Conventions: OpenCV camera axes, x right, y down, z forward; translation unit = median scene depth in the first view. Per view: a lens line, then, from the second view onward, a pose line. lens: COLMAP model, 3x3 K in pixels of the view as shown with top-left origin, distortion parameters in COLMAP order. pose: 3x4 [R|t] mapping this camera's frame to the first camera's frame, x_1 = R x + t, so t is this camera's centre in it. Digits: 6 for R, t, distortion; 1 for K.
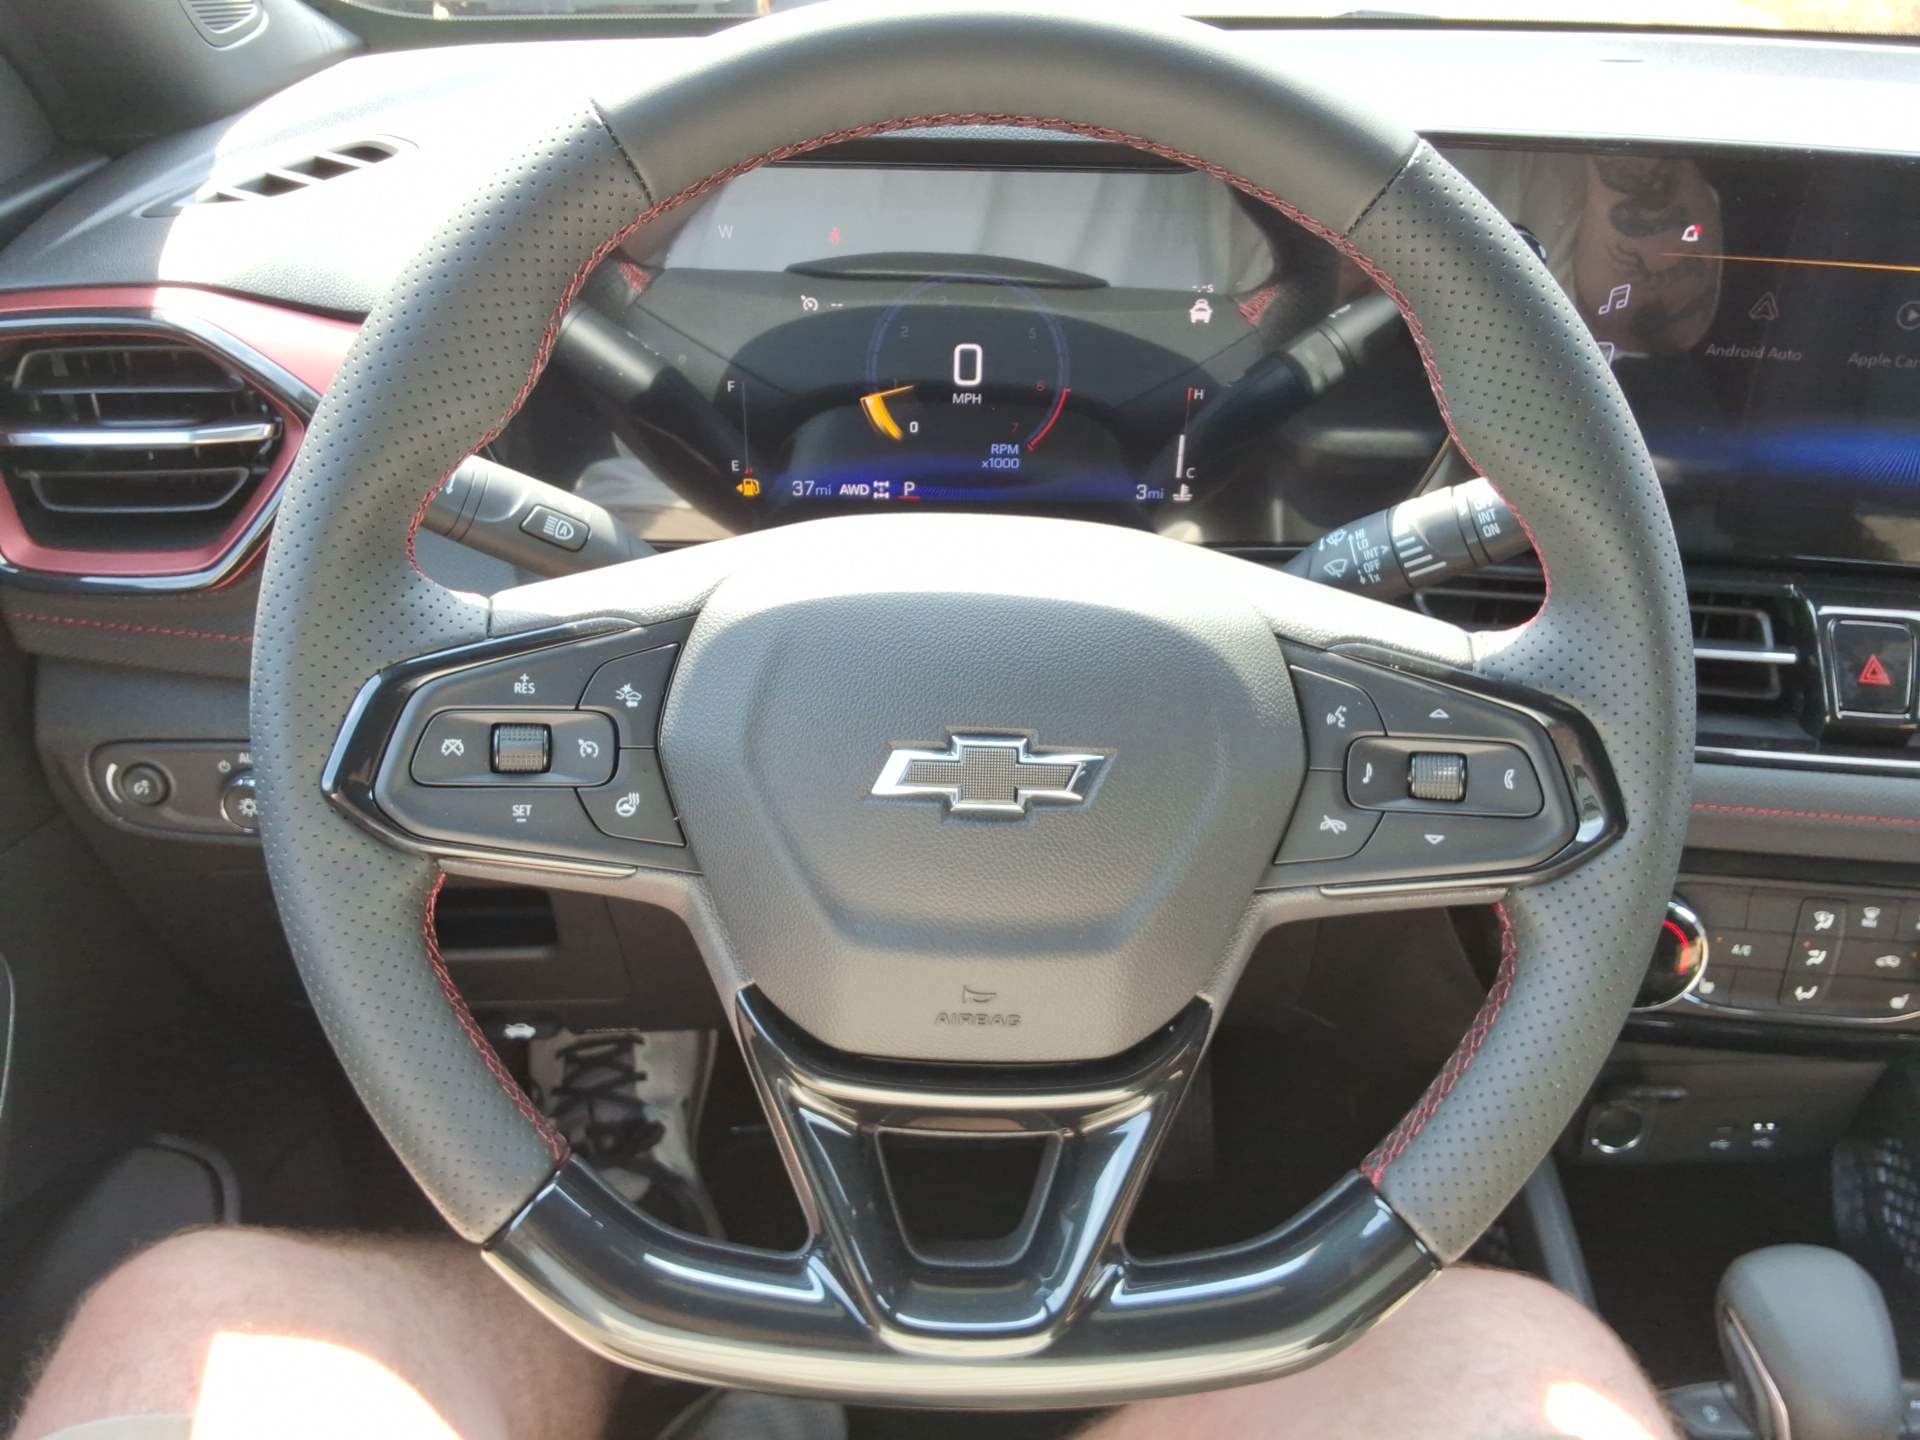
lens RADIAL K [[1557.5, 0, 957.3], [0, 1557.5, 726.5], [0, 0, 1]] dist [0.049375, -0.074434]
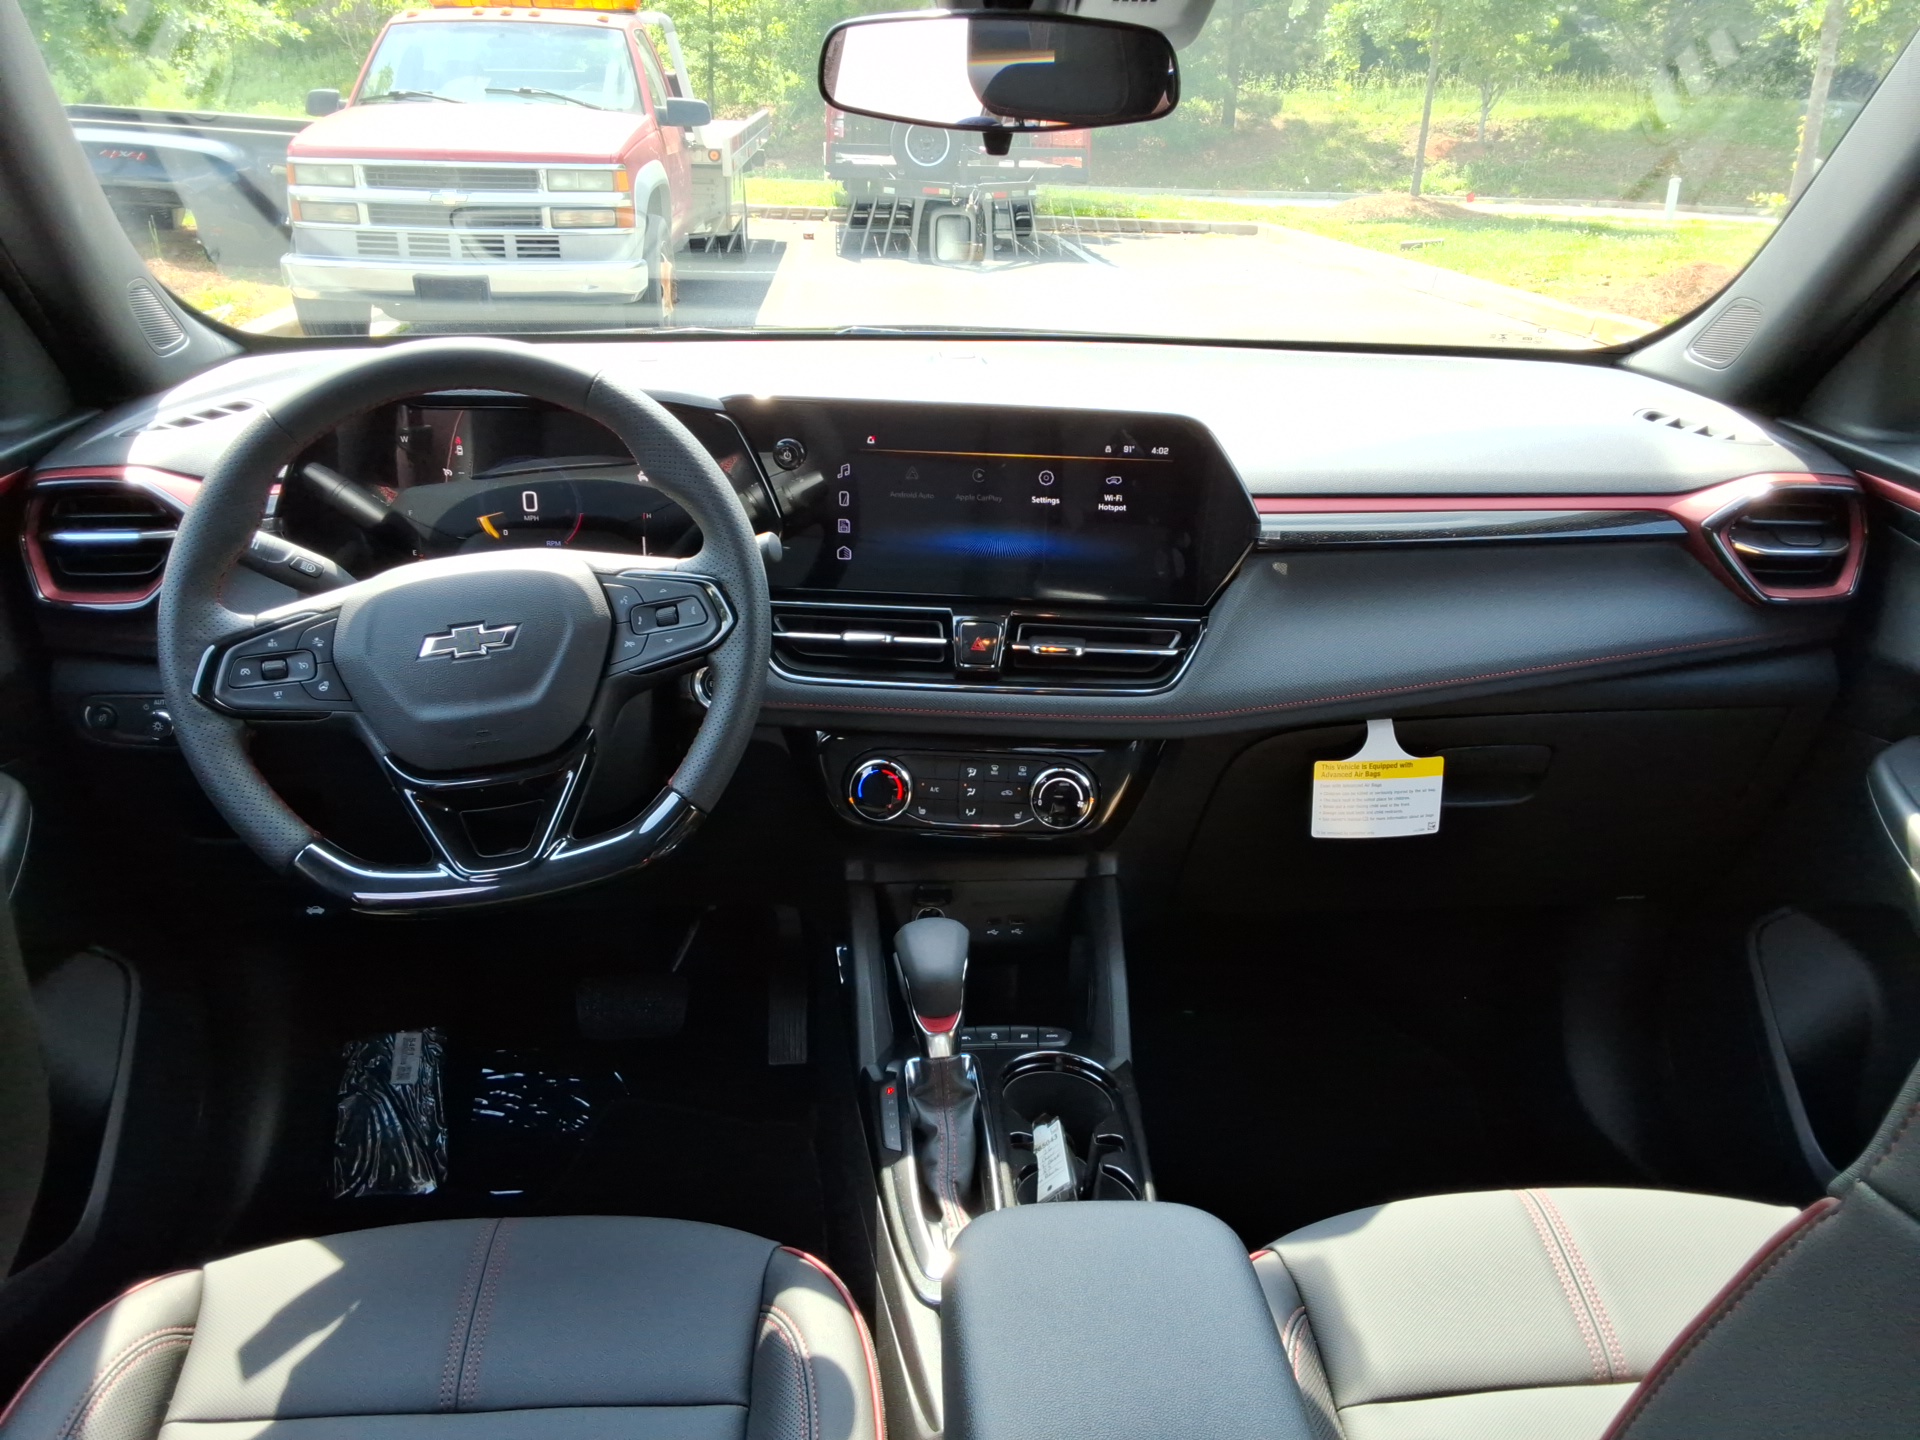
lens RADIAL K [[1557.5, 0, 971.1], [0, 1557.5, 727.5], [0, 0, 1]] dist [0.049375, -0.074434]
pose [[0.998943, -0.018345, 0.042137, 0.468124], [0.024714, 0.987449, -0.155994, 0.373578], [-0.038746, 0.156871, 0.986859, -0.944218]]
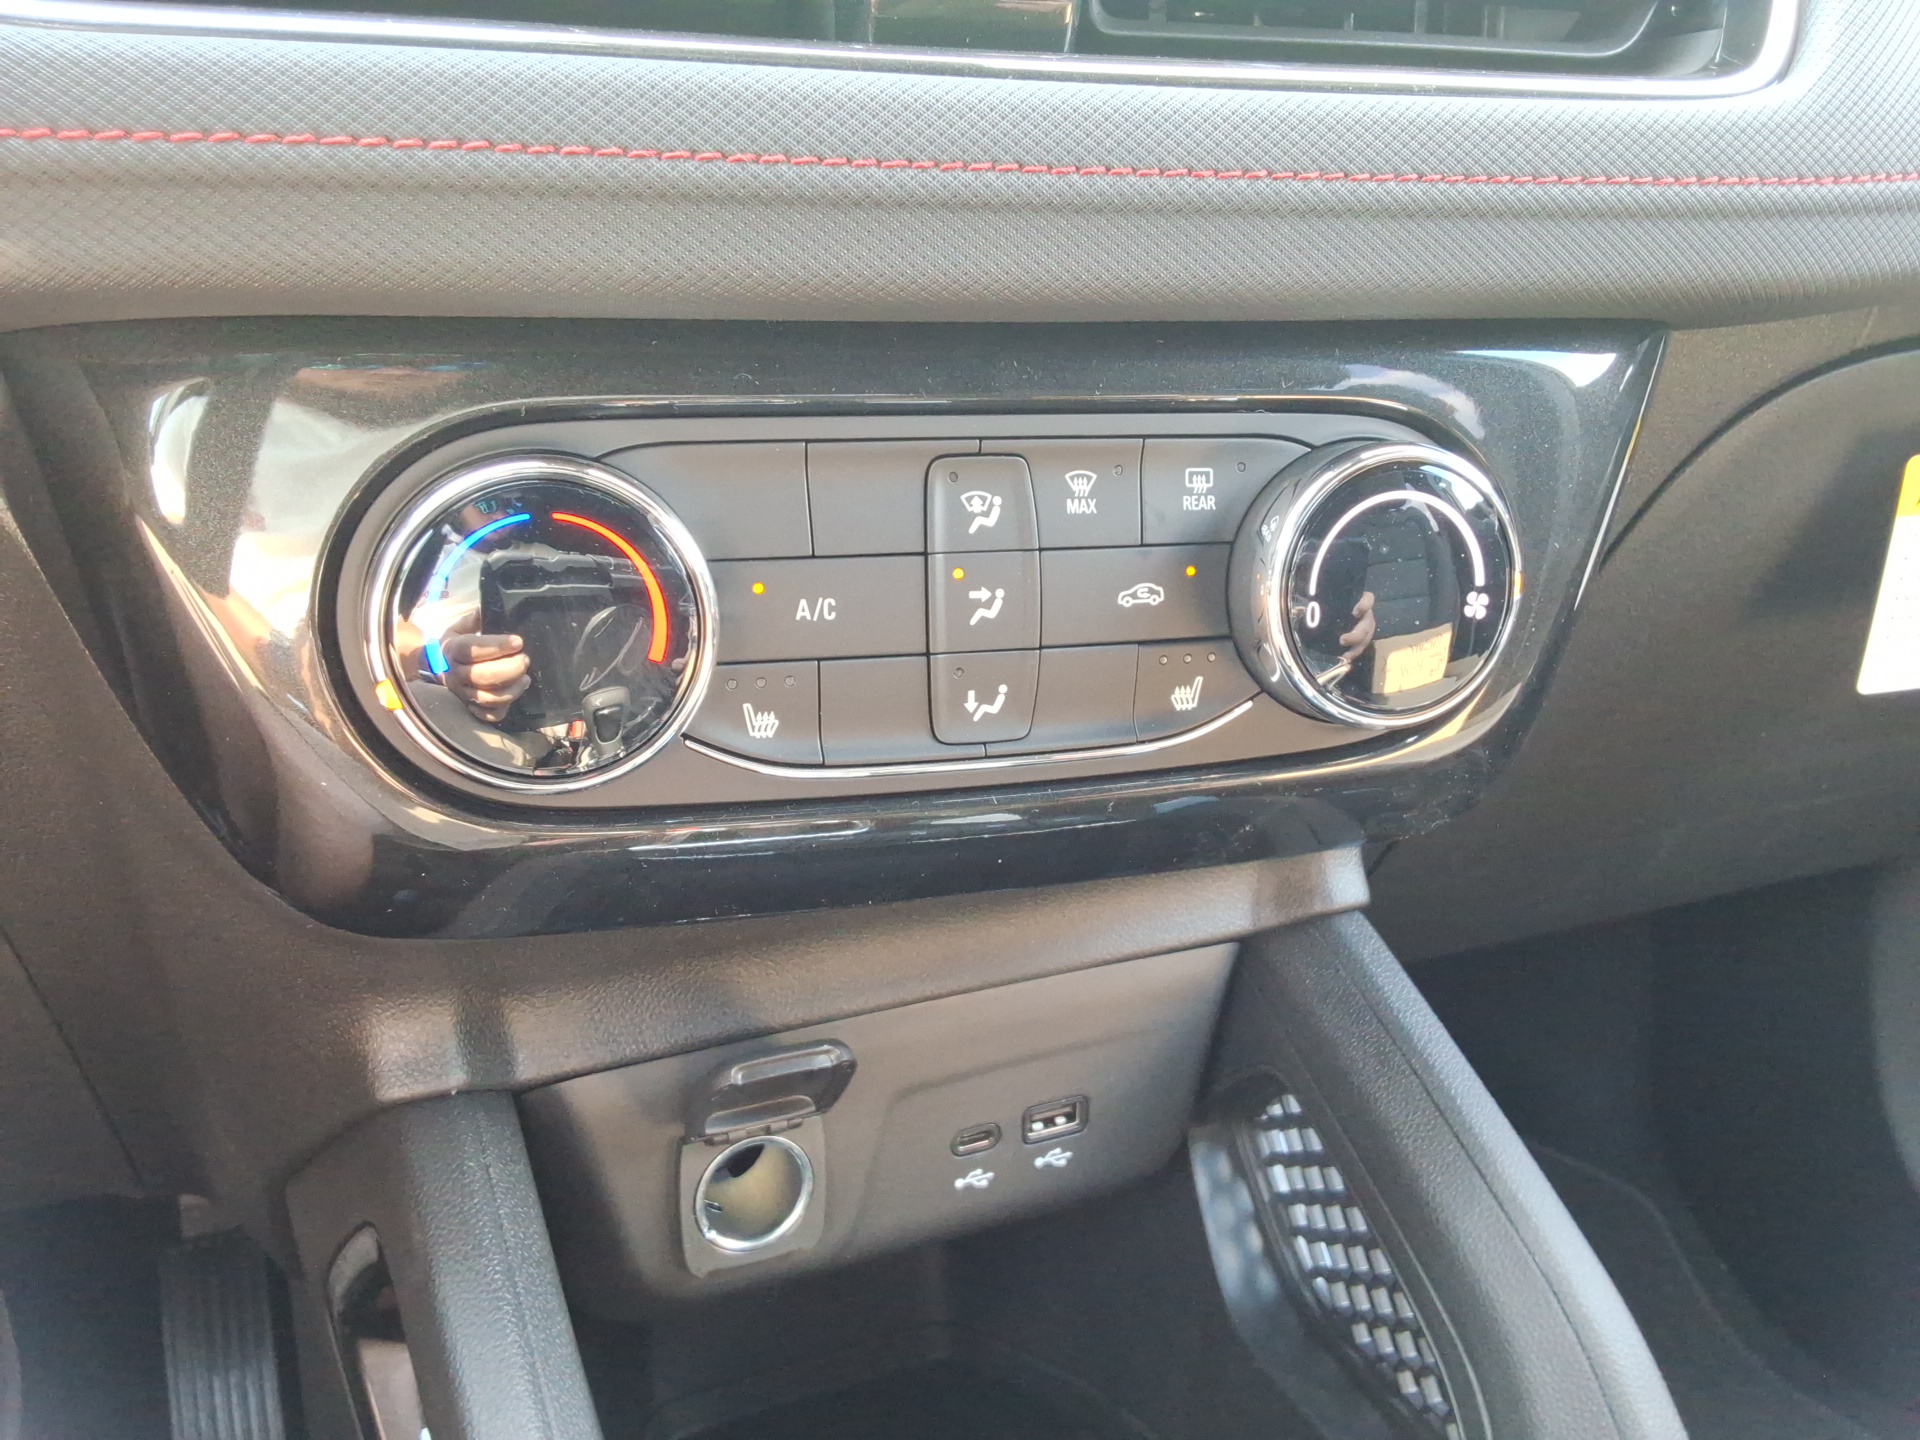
lens RADIAL K [[1557.5, 0, 947.7], [0, 1557.5, 704.1], [0, 0, 1]] dist [0.049375, -0.074434]
pose [[0.927914, -0.121542, 0.352426, 0.390189], [0.186337, 0.970008, -0.156084, 0.236212], [-0.322885, 0.210502, 0.922732, 0.630246]]
